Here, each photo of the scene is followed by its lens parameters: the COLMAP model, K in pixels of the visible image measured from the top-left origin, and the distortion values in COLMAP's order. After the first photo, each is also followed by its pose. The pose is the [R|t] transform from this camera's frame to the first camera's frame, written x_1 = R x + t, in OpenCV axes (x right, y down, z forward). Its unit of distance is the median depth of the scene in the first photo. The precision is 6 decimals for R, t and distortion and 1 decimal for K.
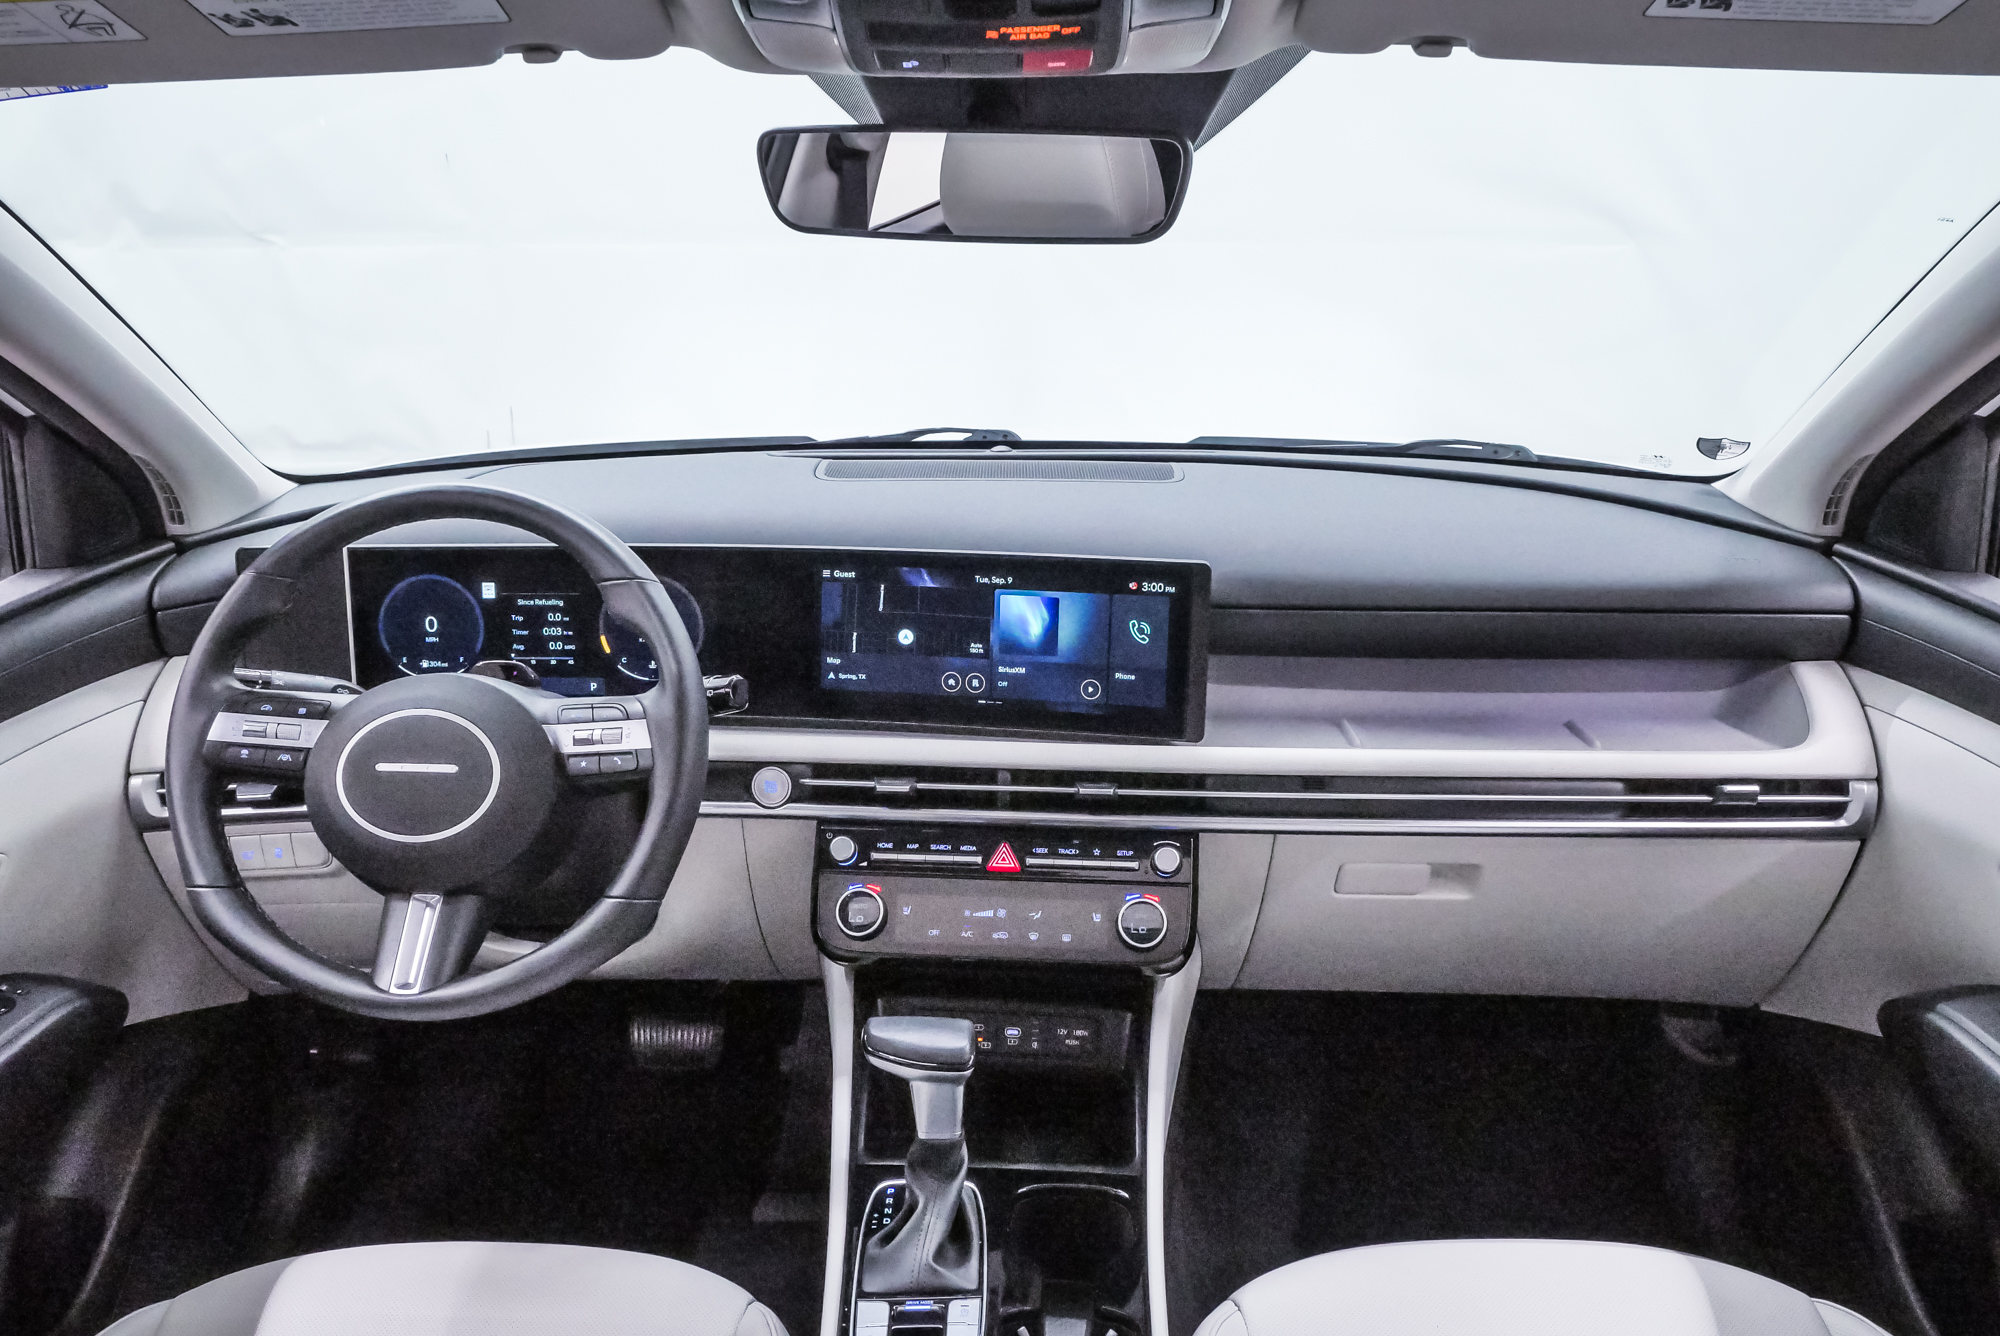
lens RADIAL K [[1447.8, 0, 1000.0], [0, 1447.8, 668.0], [0, 0, 1]] dist [-0.049442, 0.006484]
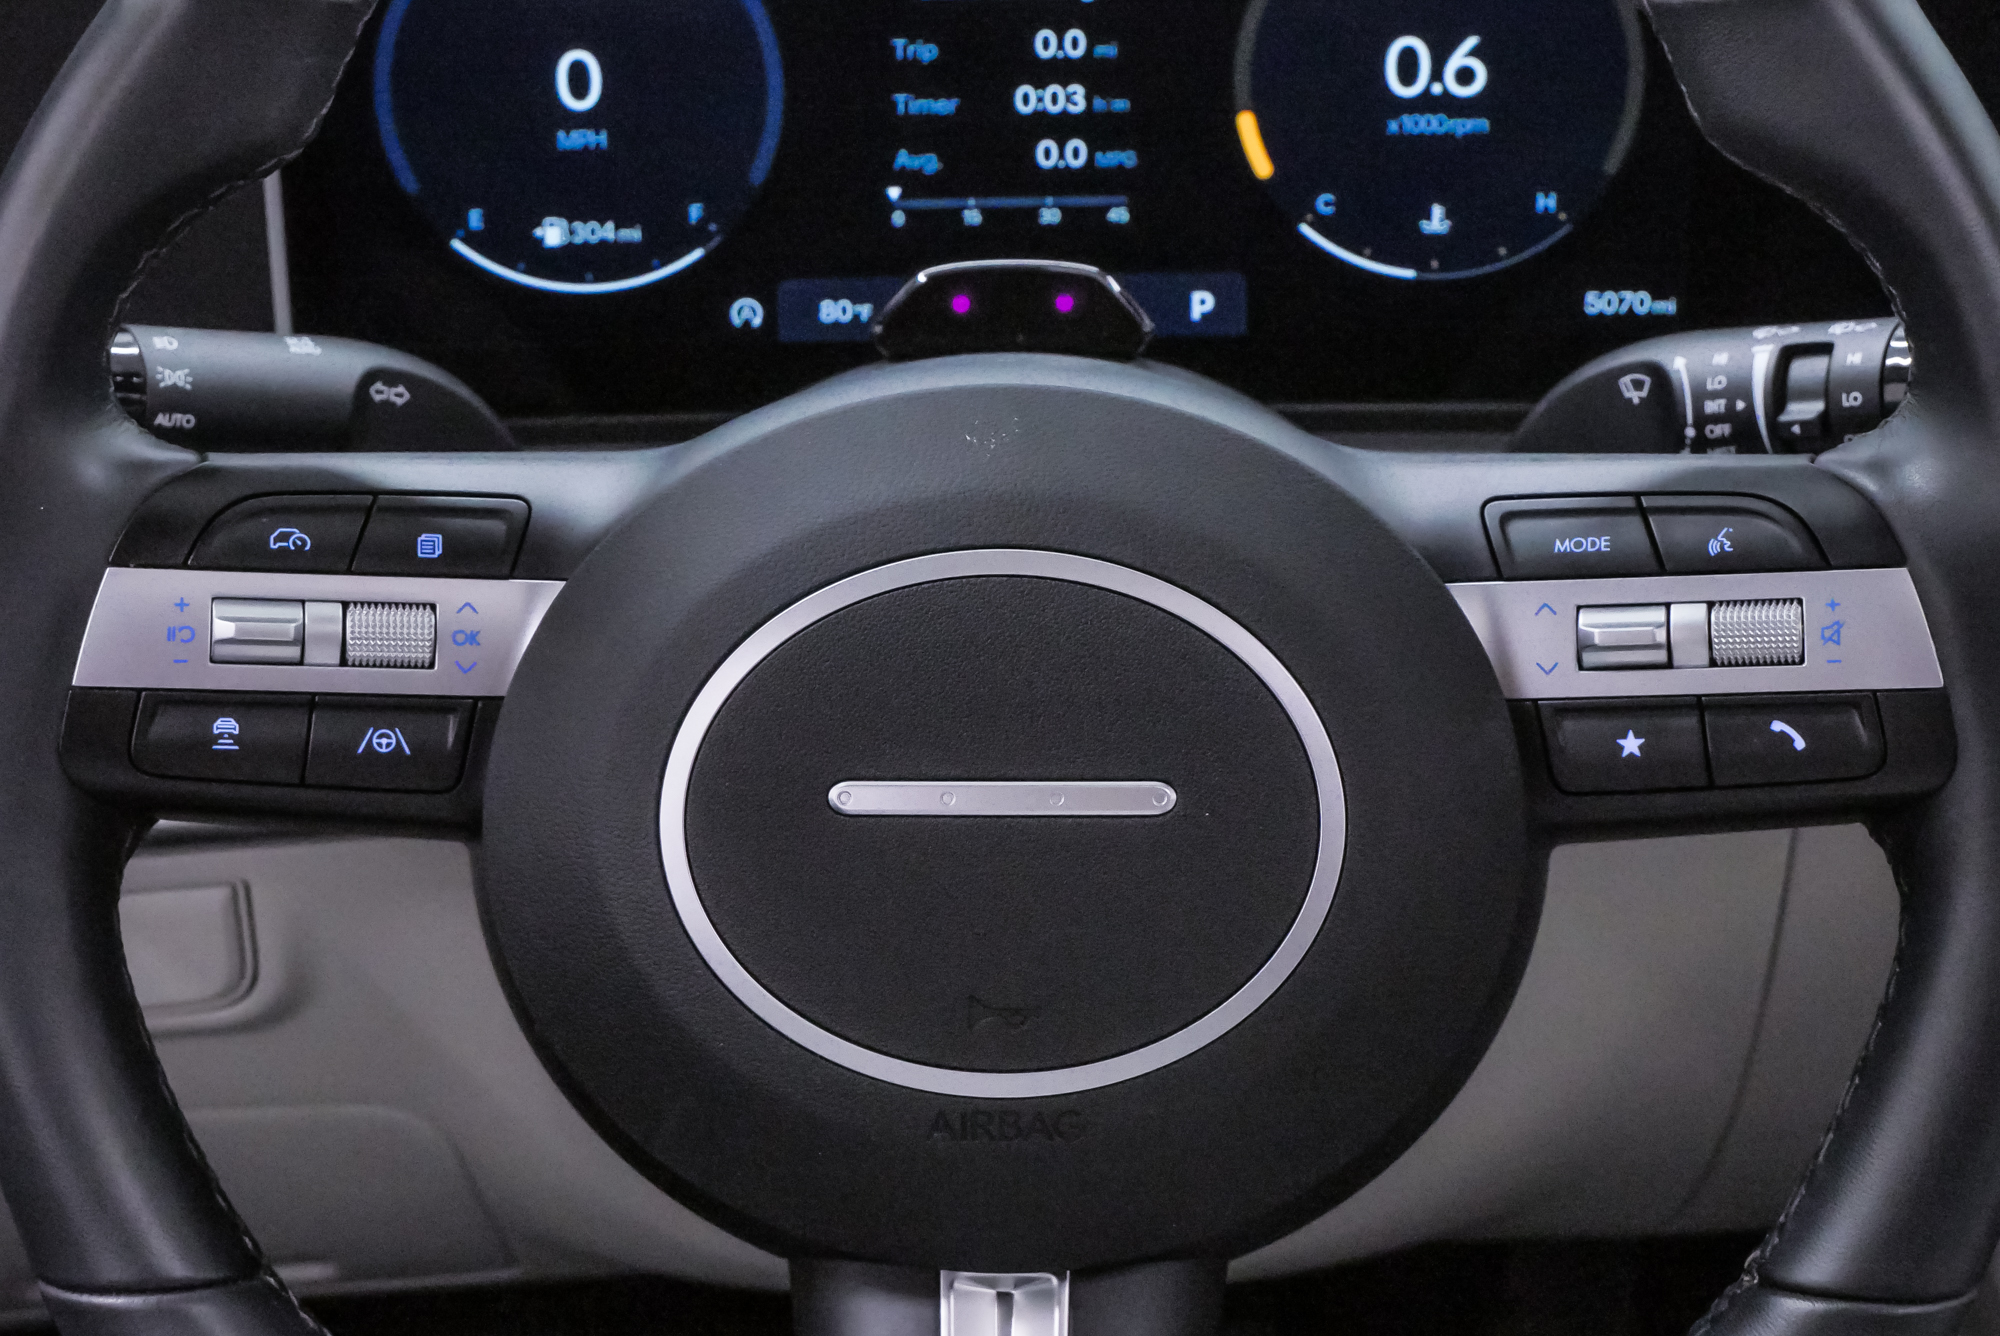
lens RADIAL K [[4061.3, 0, 1000.0], [0, 4061.3, 668.0], [0, 0, 1]] dist [0.035403, -0.117346]
pose [[0.999816, -0.019135, 0.001105, -0.335165], [0.018546, 0.980352, 0.196381, -0.071724], [-0.004841, -0.196324, 0.980527, 0.270231]]
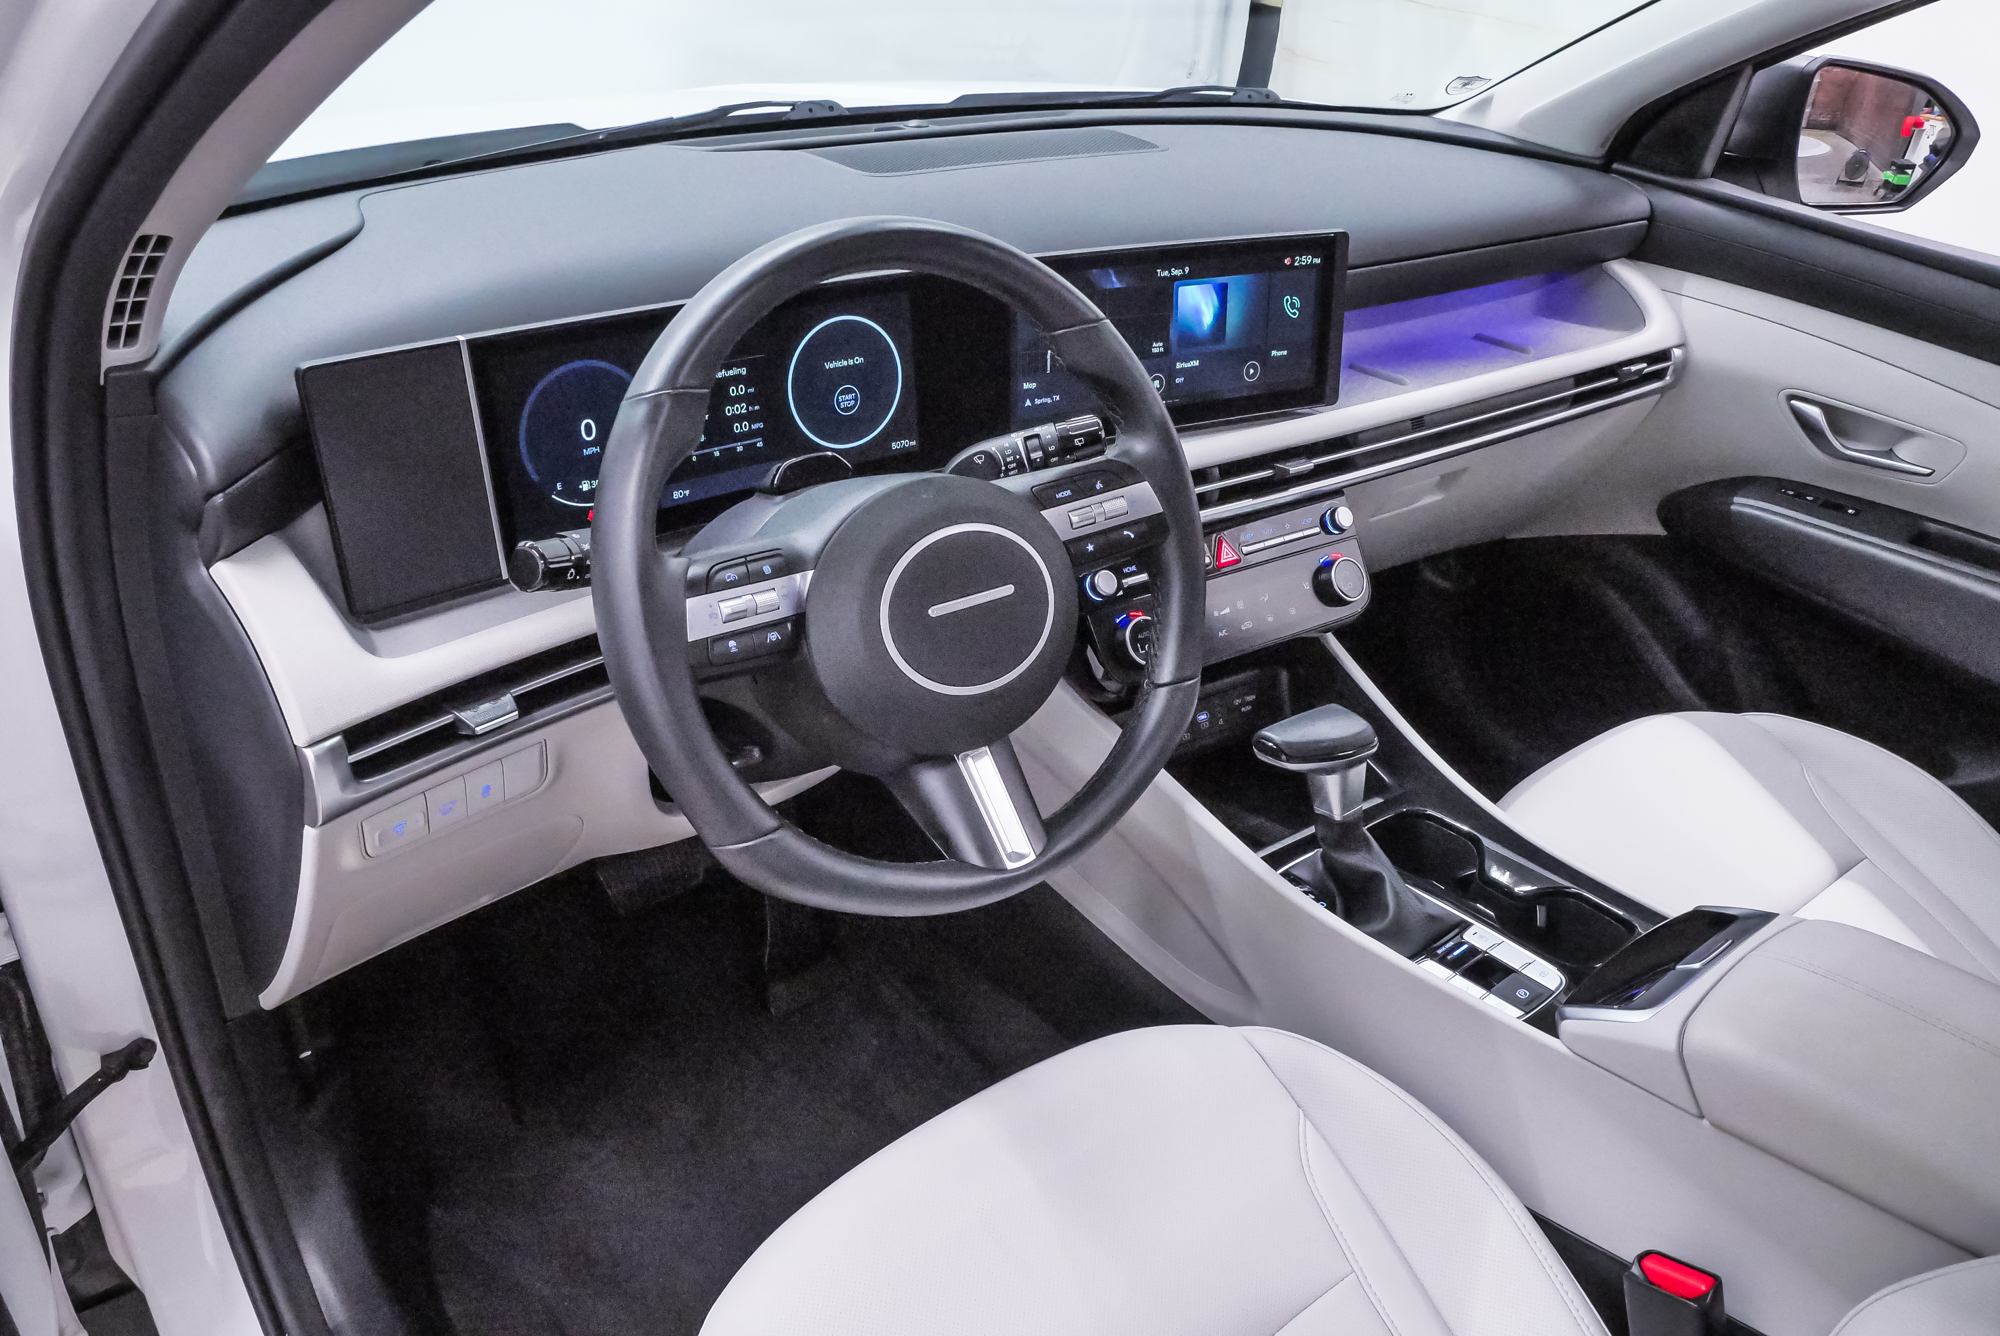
lens RADIAL K [[1447.8, 0, 1000.0], [0, 1447.8, 668.0], [0, 0, 1]] dist [-0.049442, 0.006484]
pose [[0.775048, -0.279201, 0.566875, -0.706909], [0.134716, 0.949476, 0.283455, -0.098179], [-0.617376, -0.143324, 0.773502, 0.301816]]
